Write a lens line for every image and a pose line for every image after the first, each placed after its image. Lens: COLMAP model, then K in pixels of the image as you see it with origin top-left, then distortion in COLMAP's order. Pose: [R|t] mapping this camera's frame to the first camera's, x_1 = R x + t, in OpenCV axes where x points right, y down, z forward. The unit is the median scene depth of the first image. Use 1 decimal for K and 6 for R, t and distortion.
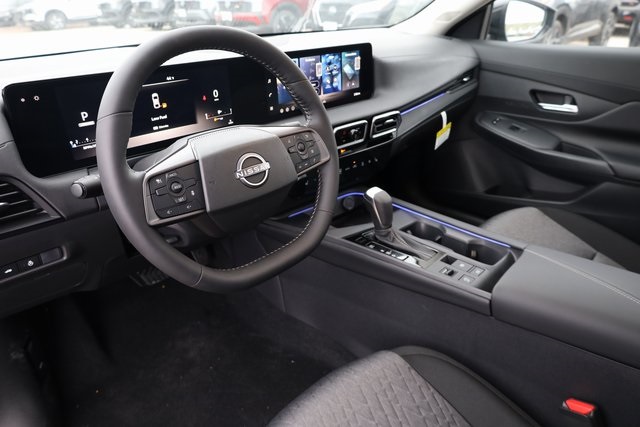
lens RADIAL K [[435.4, 0, 320.2], [0, 435.4, 213.4], [0, 0, 1]] dist [-0.001974, -0.000769]
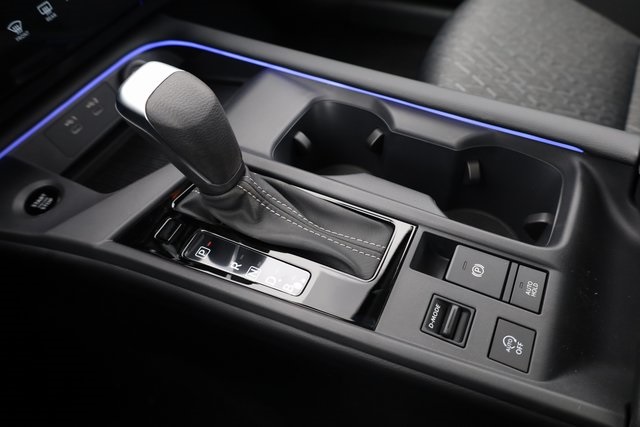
lens RADIAL K [[435.4, 0, 323.4], [0, 435.4, 211.6], [0, 0, 1]] dist [-0.001974, -0.000769]
pose [[0.947386, -0.296380, 0.120911, 0.159349], [0.208014, 0.857150, 0.471194, -0.079268], [-0.243292, -0.421251, 0.873703, 0.637961]]
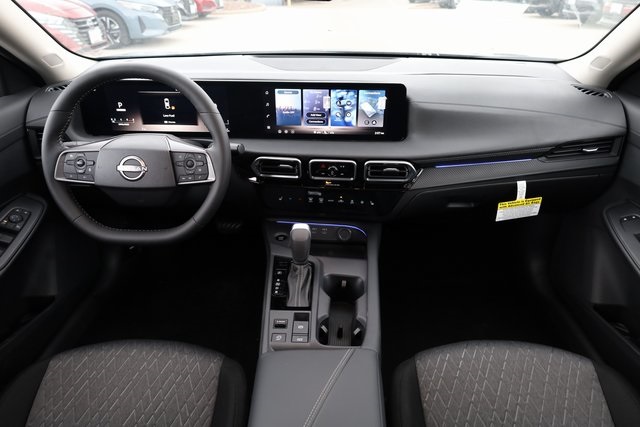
lens RADIAL K [[435.4, 0, 323.6], [0, 435.4, 214.4], [0, 0, 1]] dist [-0.001974, -0.000769]
pose [[0.680070, 0.362388, -0.637323, 0.747664], [-0.336358, 0.926633, 0.167974, -0.249364], [0.651436, 0.100134, 0.752067, 0.226378]]
